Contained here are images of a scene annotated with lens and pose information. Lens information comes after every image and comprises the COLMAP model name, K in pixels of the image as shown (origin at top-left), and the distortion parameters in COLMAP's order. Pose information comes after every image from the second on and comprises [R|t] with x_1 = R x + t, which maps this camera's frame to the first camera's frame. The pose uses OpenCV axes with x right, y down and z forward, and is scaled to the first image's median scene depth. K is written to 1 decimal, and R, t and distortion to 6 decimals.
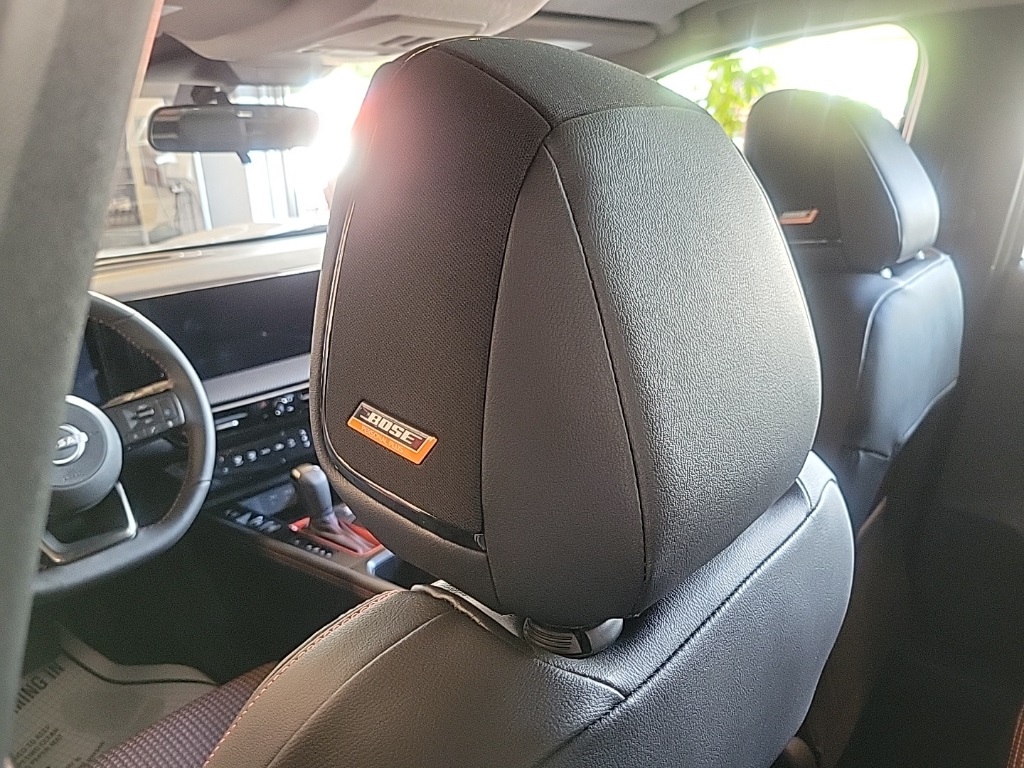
lens RADIAL K [[786.9, 0, 504.7], [0, 786.9, 385.1], [0, 0, 1]] dist [0.020062, -0.007253]
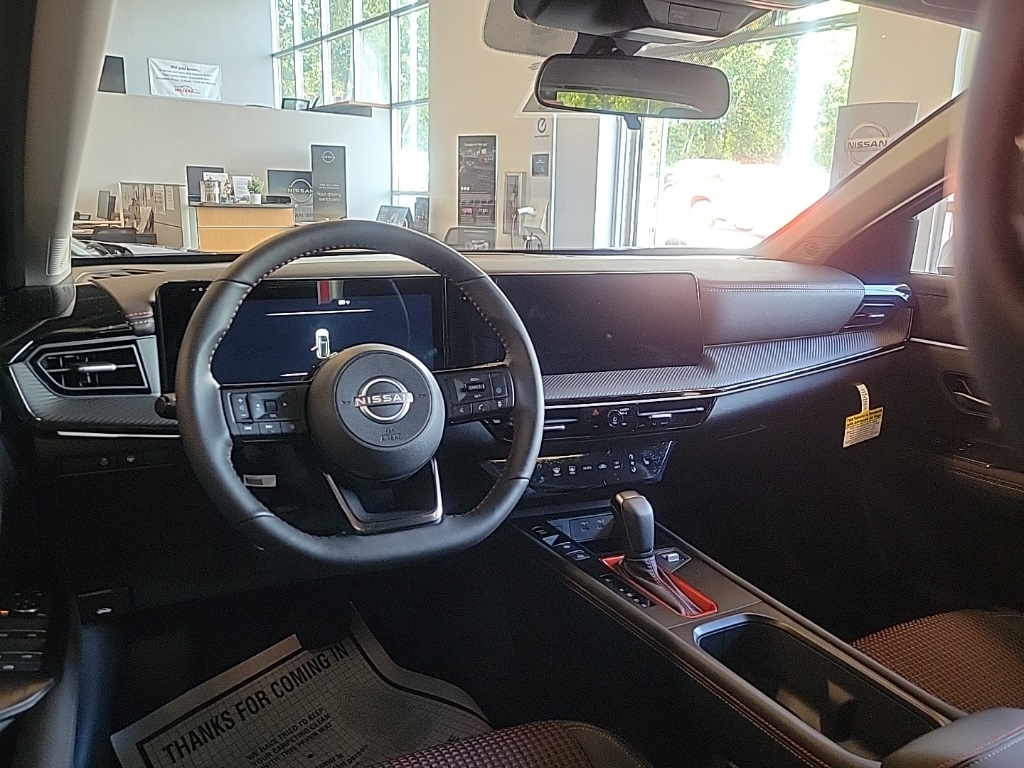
lens RADIAL K [[771.4, 0, 507.0], [0, 771.4, 370.3], [0, 0, 1]] dist [0.034921, -0.004045]
pose [[0.914970, 0.144191, -0.376880, -0.091811], [-0.182394, 0.980904, -0.067521, 0.060916], [0.359947, 0.130521, 0.923798, 0.194277]]
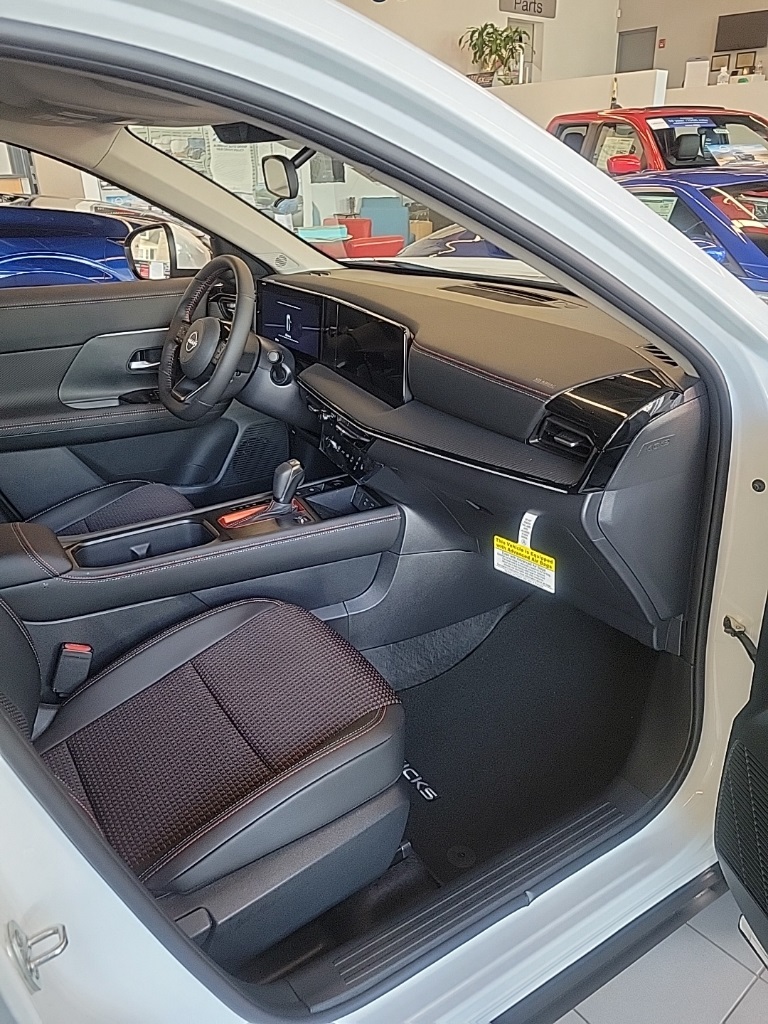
lens RADIAL K [[778.0, 0, 401.8], [0, 778.0, 497.8], [0, 0, 1]] dist [0.033831, -0.007660]
pose [[-0.310033, 0.412431, -0.856610, 0.848140], [-0.282897, 0.820174, 0.497277, -0.562028], [0.907661, 0.396505, -0.137605, 1.498048]]
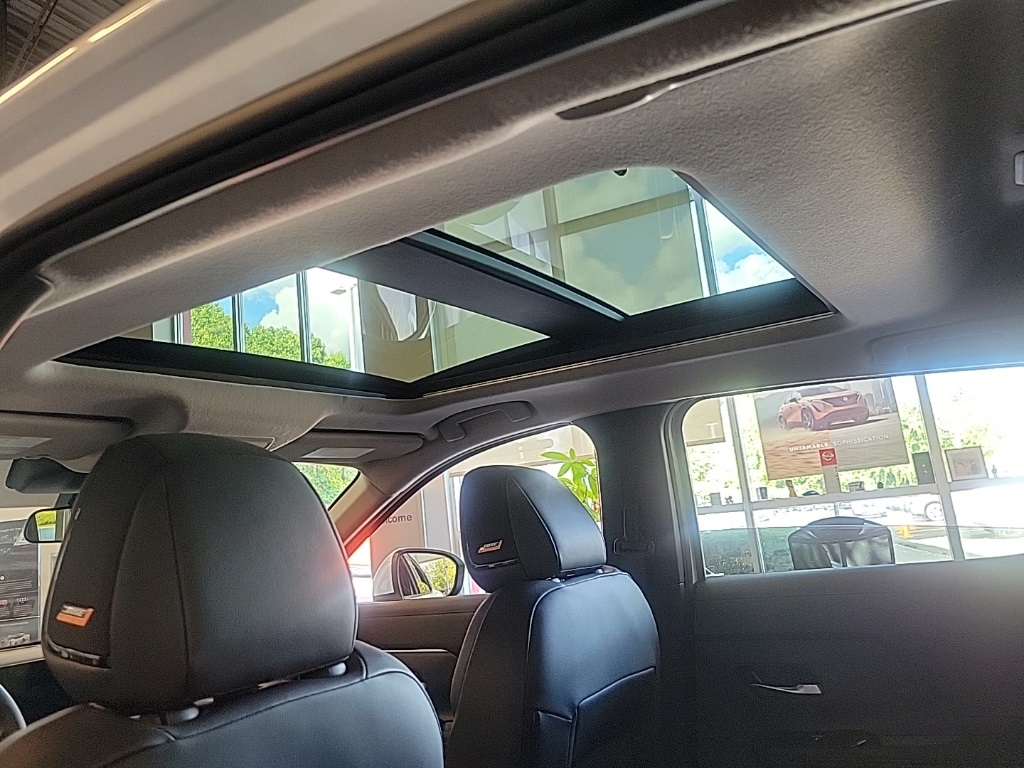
lens RADIAL K [[772.1, 0, 507.6], [0, 772.1, 380.6], [0, 0, 1]] dist [0.058514, -0.044289]
pose [[0.993573, -0.052698, 0.100182, 0.220220], [0.095222, 0.867645, -0.487981, 0.175739], [-0.061206, 0.494384, 0.867086, -0.307003]]
